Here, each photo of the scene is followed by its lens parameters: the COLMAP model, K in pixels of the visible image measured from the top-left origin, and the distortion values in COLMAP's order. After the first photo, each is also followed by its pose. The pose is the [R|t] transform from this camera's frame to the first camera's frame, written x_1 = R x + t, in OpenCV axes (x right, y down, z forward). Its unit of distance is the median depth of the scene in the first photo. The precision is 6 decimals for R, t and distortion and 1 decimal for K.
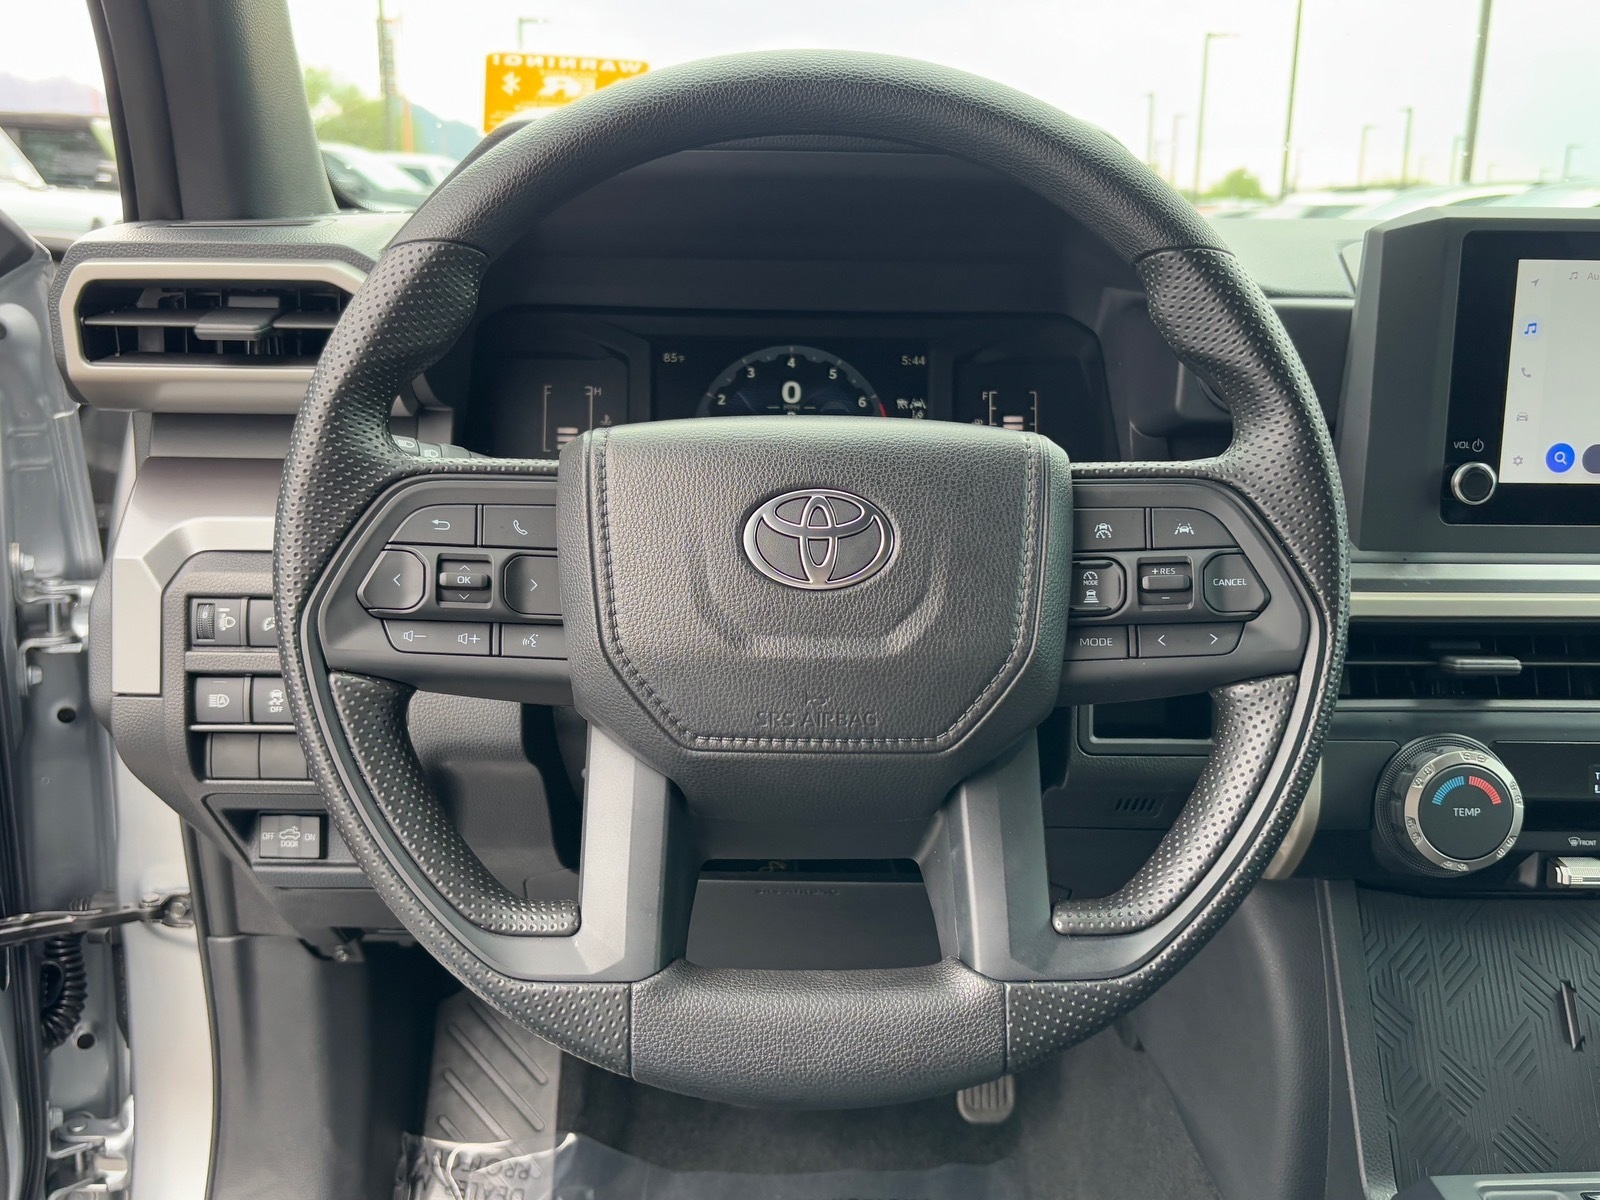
lens RADIAL K [[1468.0, 0, 806.8], [0, 1468.0, 604.9], [0, 0, 1]] dist [0.021016, 0.000000]
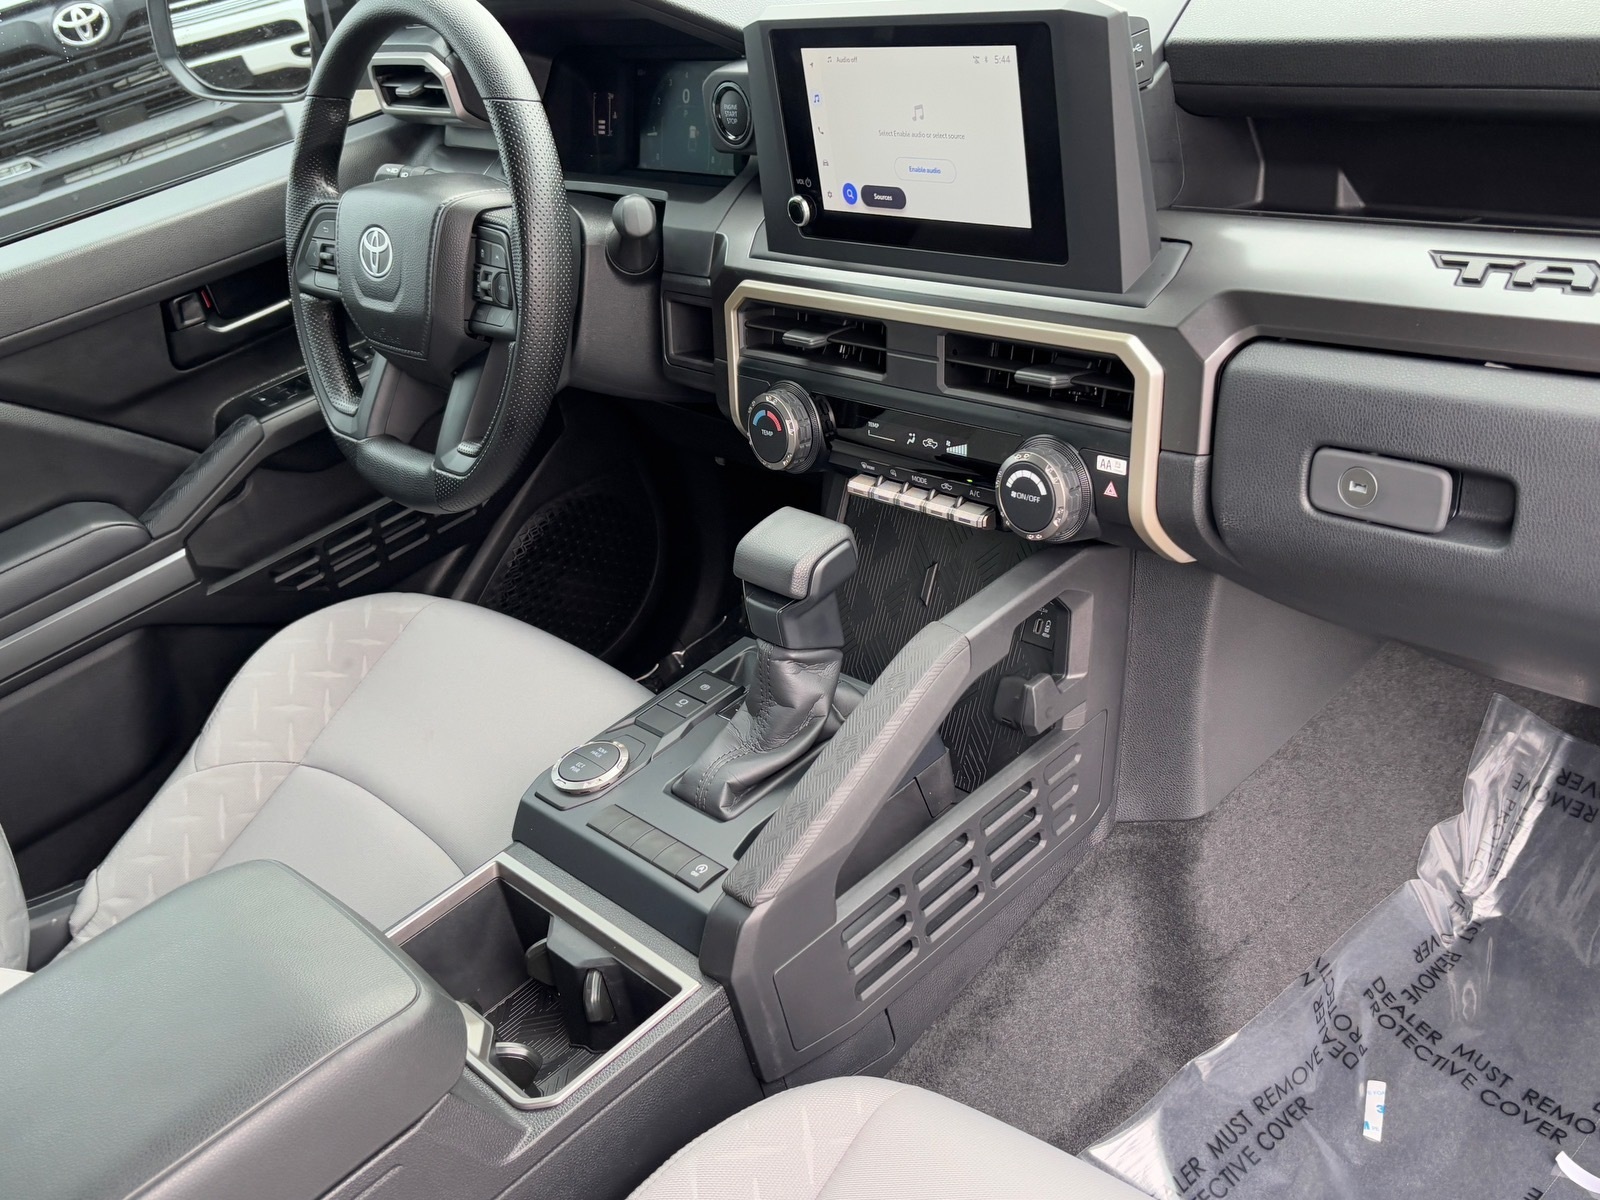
lens RADIAL K [[1552.7, 0, 838.2], [0, 1552.7, 630.3], [0, 0, 1]] dist [0.033705, 0.000000]
pose [[0.644956, 0.252382, -0.721342, 1.699387], [0.034192, 0.933419, 0.357155, -0.245258], [0.763454, -0.255013, 0.593385, 0.019024]]
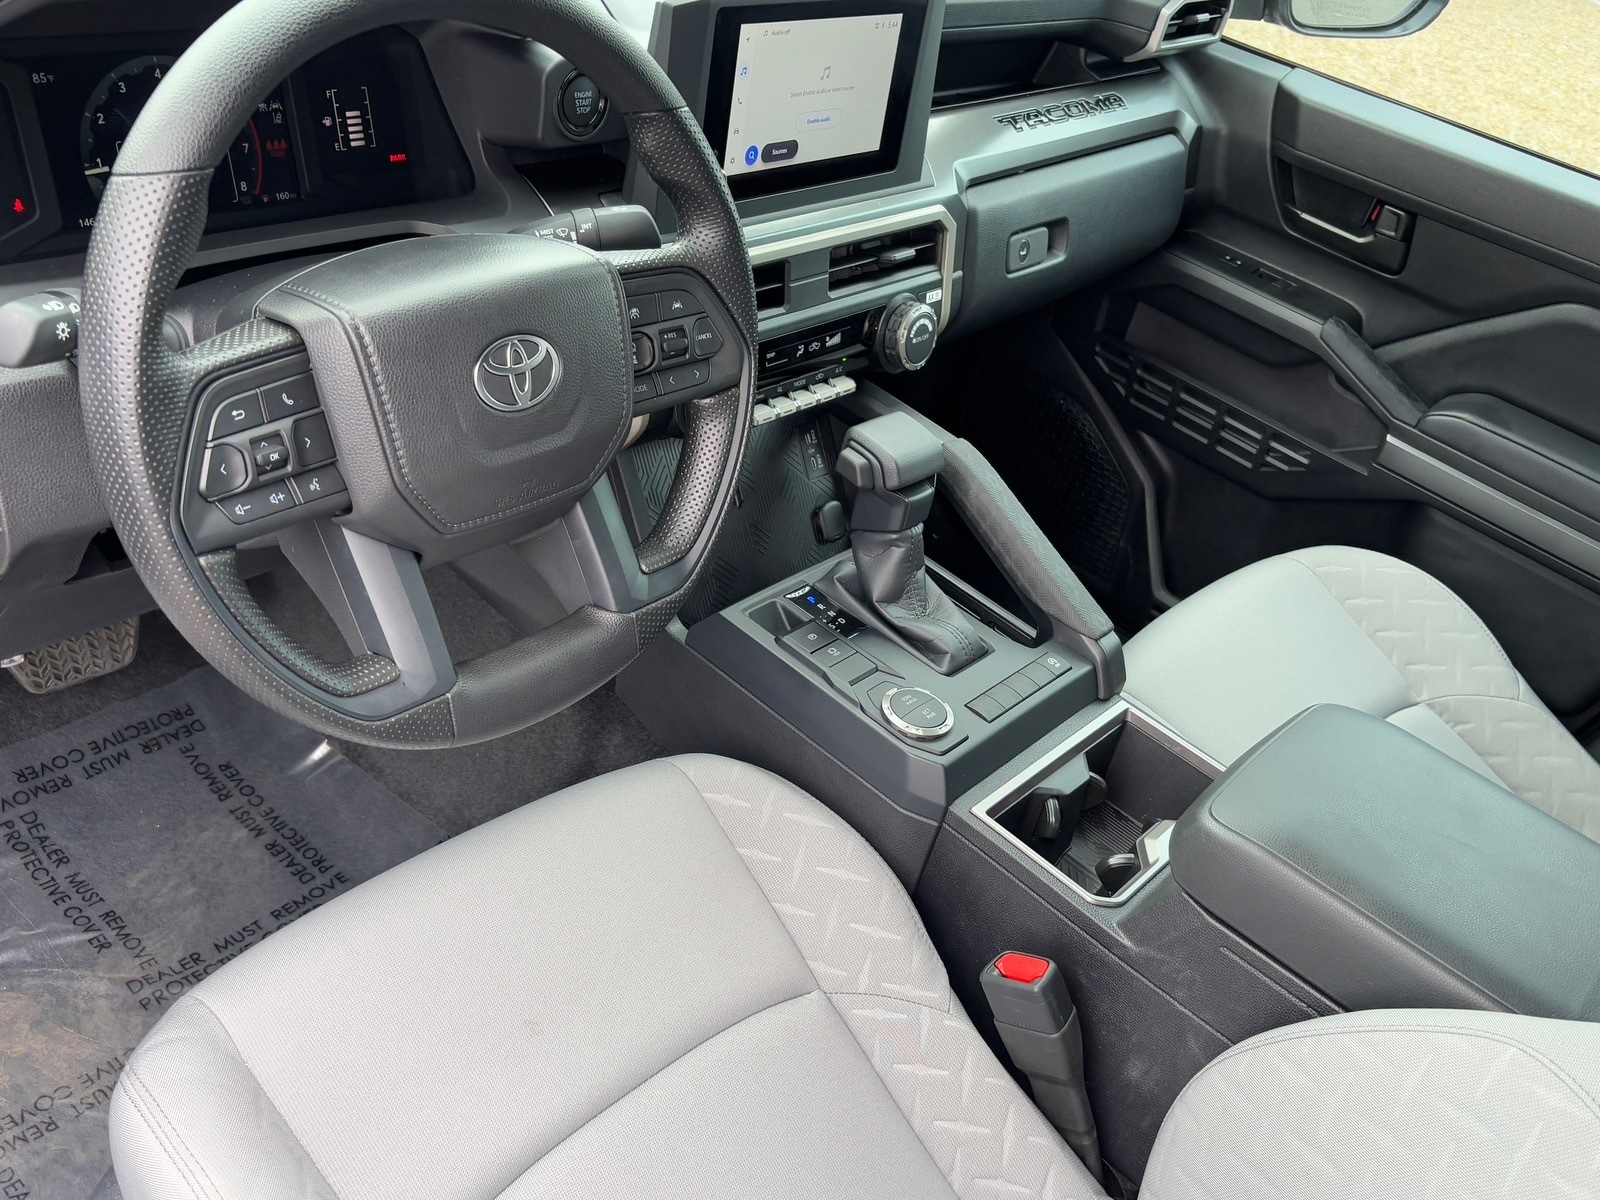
lens RADIAL K [[1468.0, 0, 781.7], [0, 1468.0, 622.5], [0, 0, 1]] dist [0.021016, 0.000000]
pose [[0.680324, -0.319752, 0.659483, -0.635453], [-0.019824, 0.891455, 0.452675, -0.365533], [-0.732643, -0.321039, 0.600140, -0.088389]]
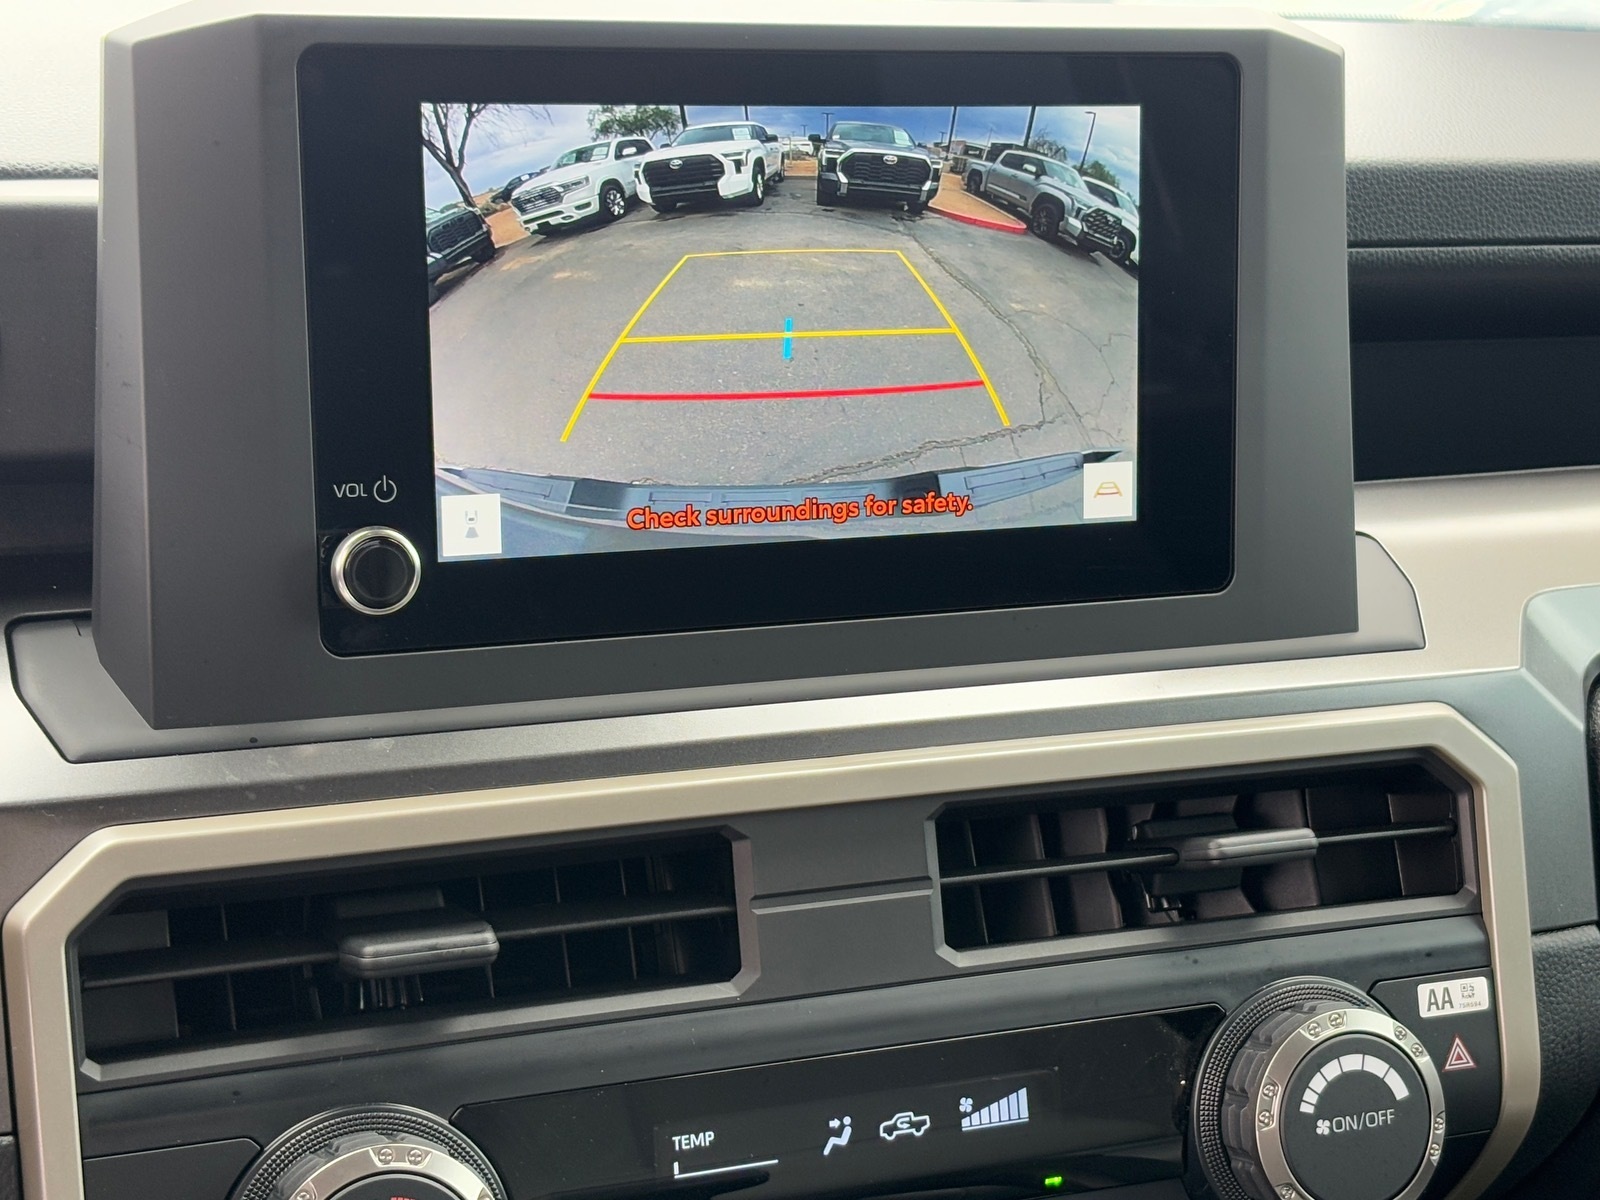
lens RADIAL K [[2823.6, 0, 794.9], [0, 2823.6, 632.7], [0, 0, 1]] dist [0.133957, 0.000000]
pose [[0.934375, -0.076959, 0.347879, 0.260829], [0.084014, 0.996451, -0.005215, -0.046710], [-0.346243, 0.034100, 0.937525, 0.094521]]
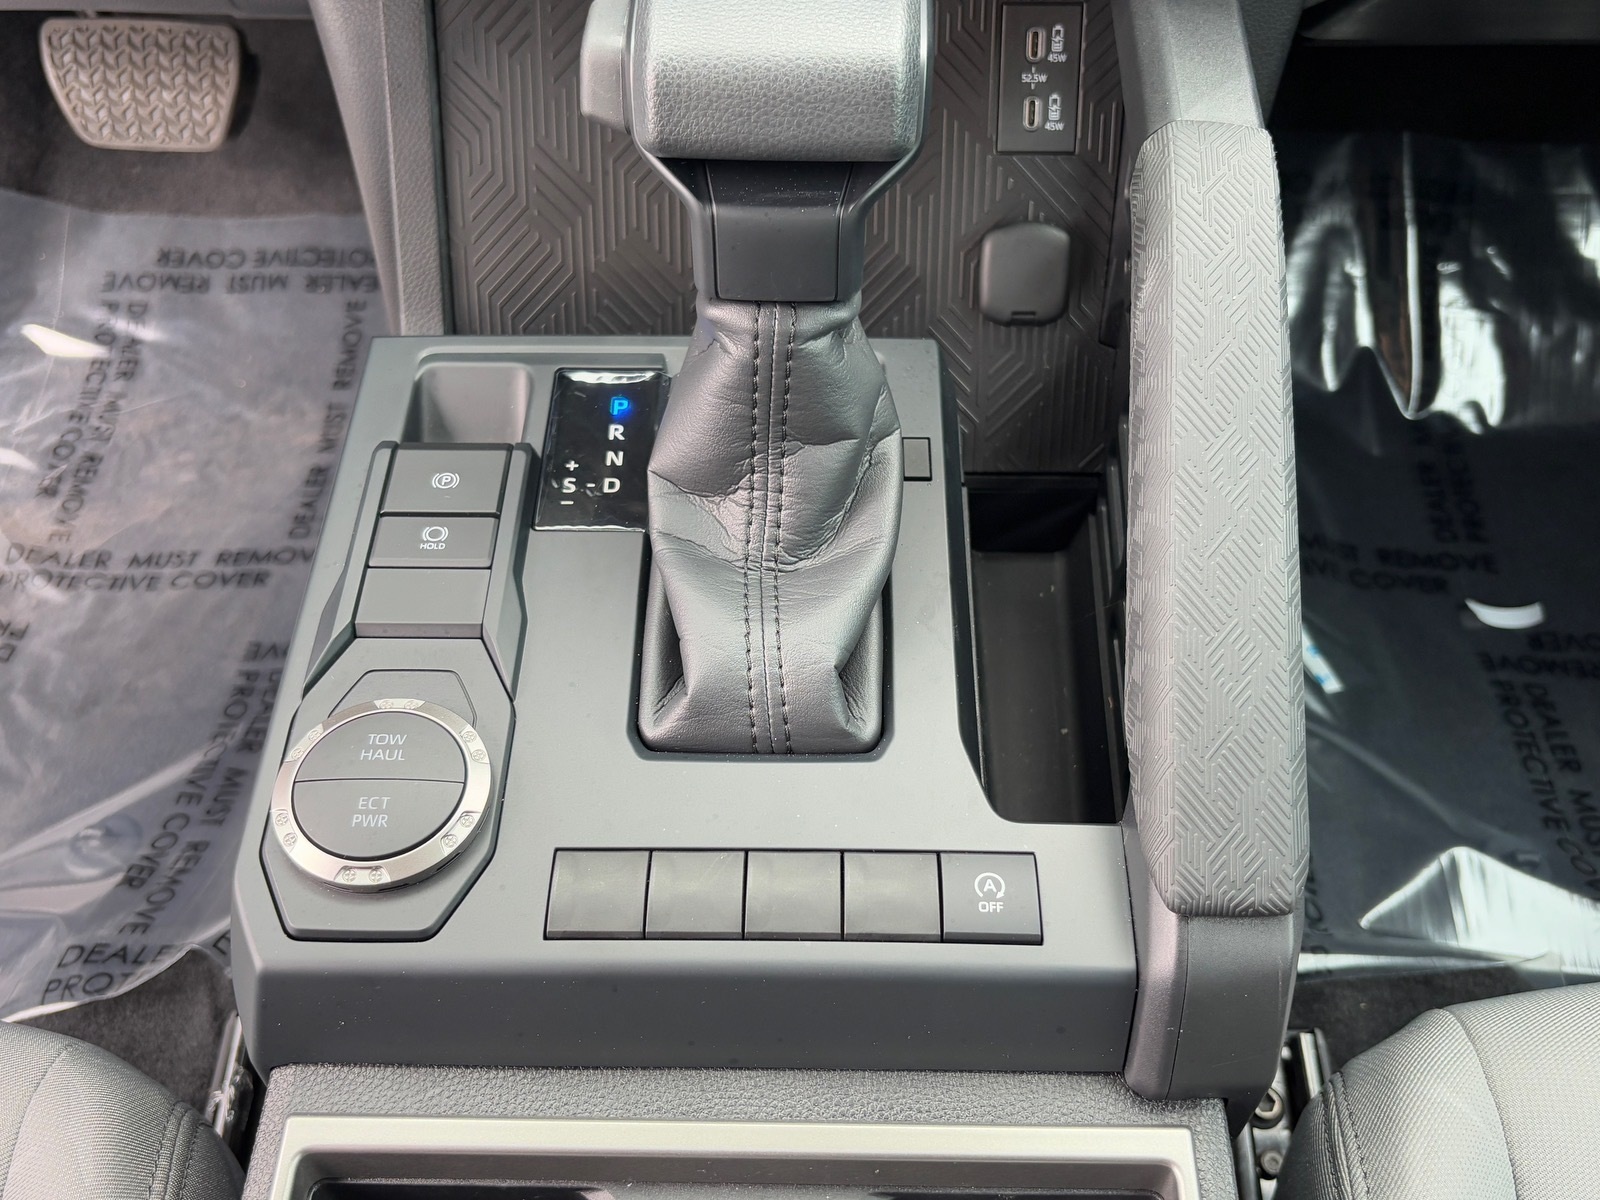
lens RADIAL K [[1552.8, 0, 808.4], [0, 1552.8, 607.2], [0, 0, 1]] dist [0.014648, 0.000000]
pose [[0.998830, 0.023770, -0.042114, 0.638931], [0.007418, 0.785238, 0.619149, 0.018702], [0.047787, -0.618737, 0.784143, 0.313770]]
